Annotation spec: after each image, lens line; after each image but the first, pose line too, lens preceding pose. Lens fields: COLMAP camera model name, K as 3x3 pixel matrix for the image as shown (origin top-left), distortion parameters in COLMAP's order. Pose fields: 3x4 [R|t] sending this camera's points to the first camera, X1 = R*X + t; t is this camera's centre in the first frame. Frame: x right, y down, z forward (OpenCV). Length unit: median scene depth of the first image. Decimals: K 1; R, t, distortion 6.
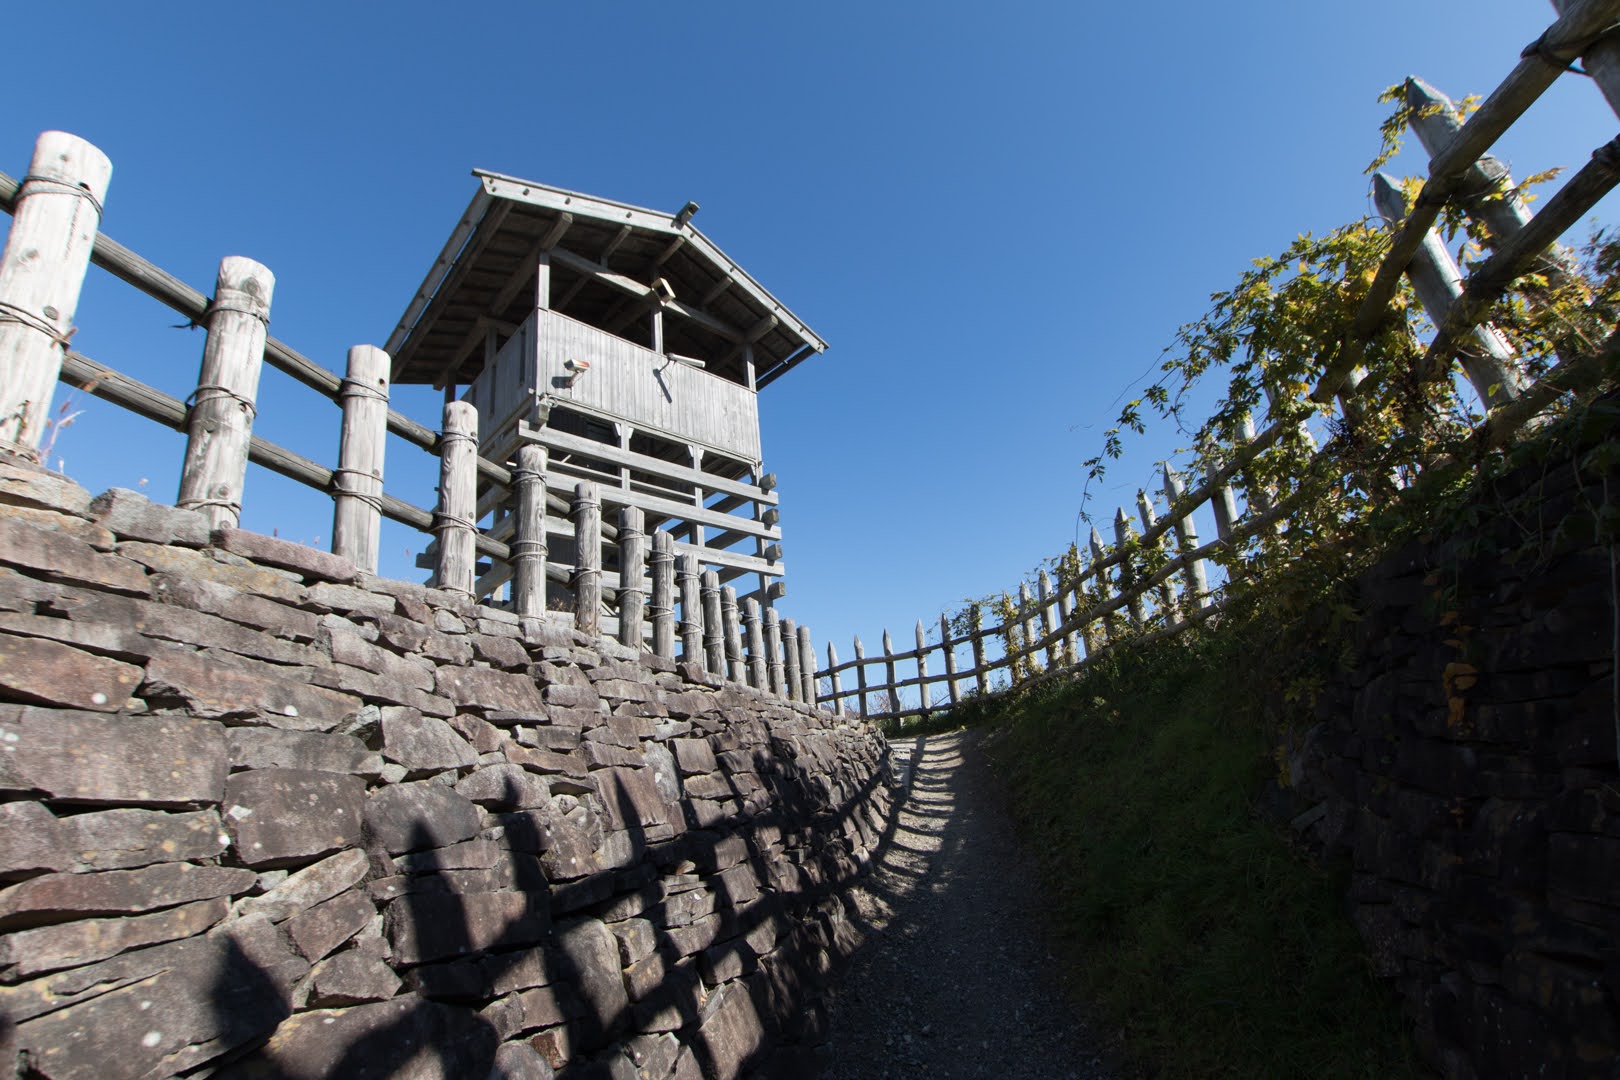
lens RADIAL K [[731.2, 0, 805.2], [0, 731.2, 552.2], [0, 0, 1]] dist [0.017185, -0.006735]
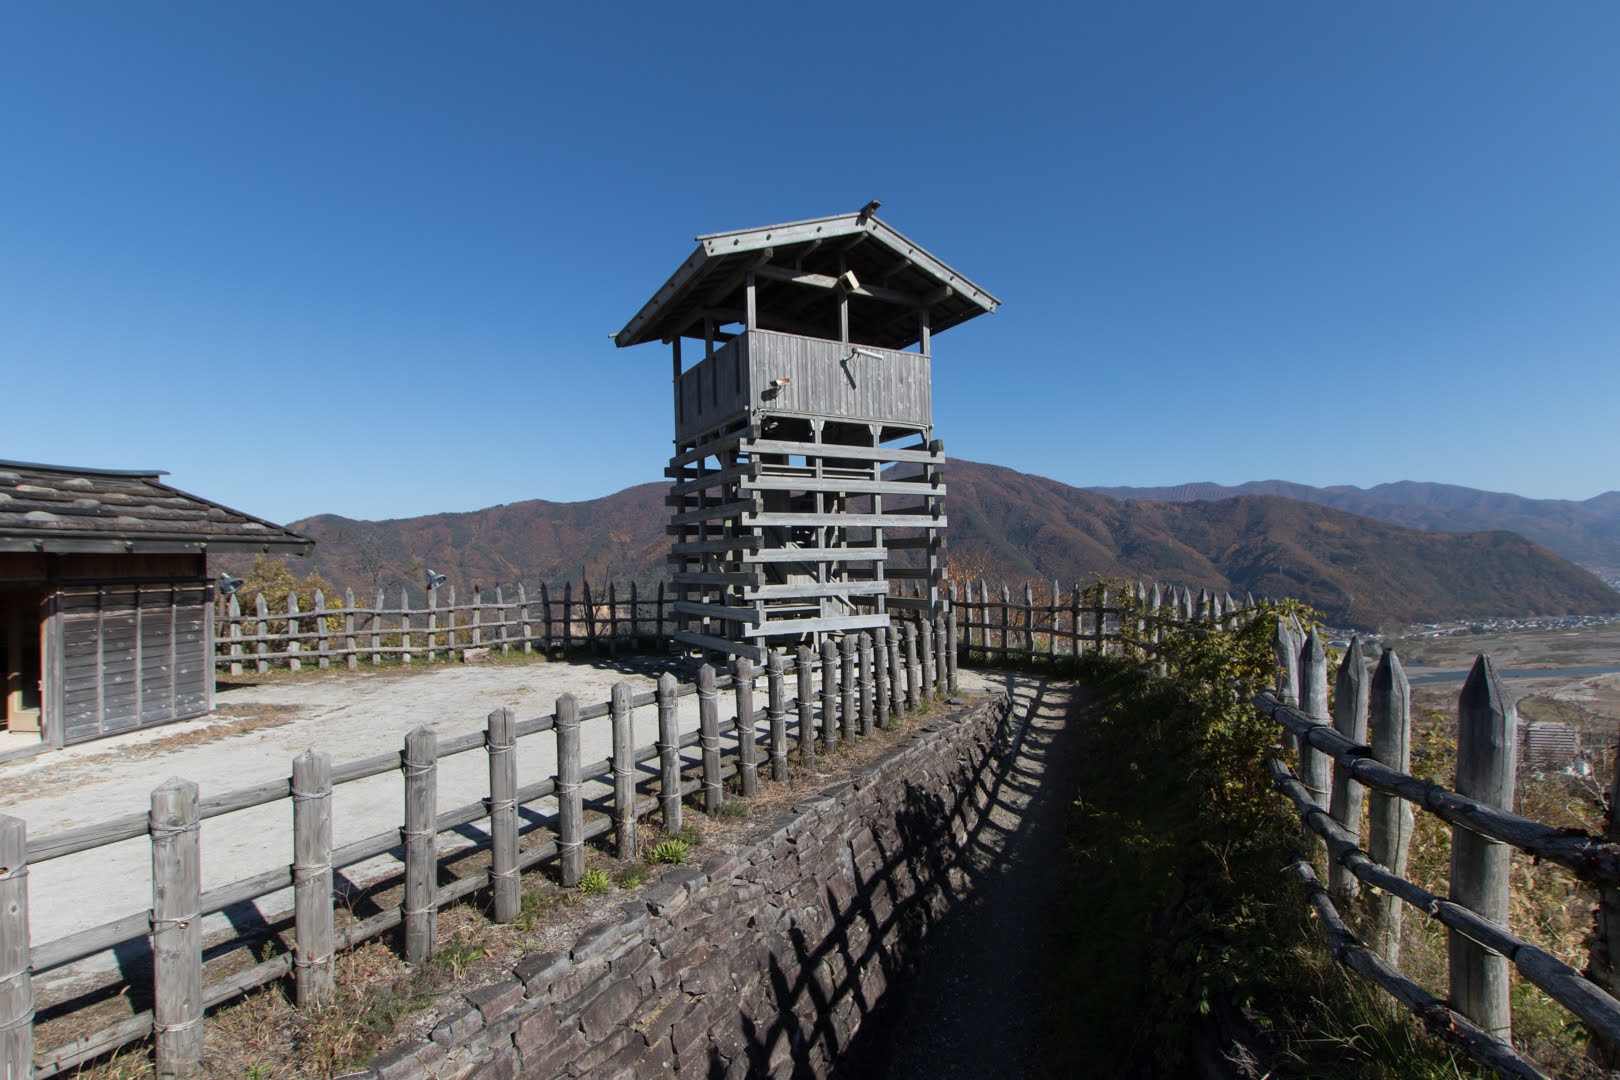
lens RADIAL K [[731.2, 0, 805.2], [0, 731.2, 552.2], [0, 0, 1]] dist [0.017185, -0.006735]
pose [[0.969012, 0.061365, -0.239269, 0.045010], [0.018303, 0.948149, 0.317298, -0.381497], [0.246334, -0.311845, 0.917645, -0.221396]]
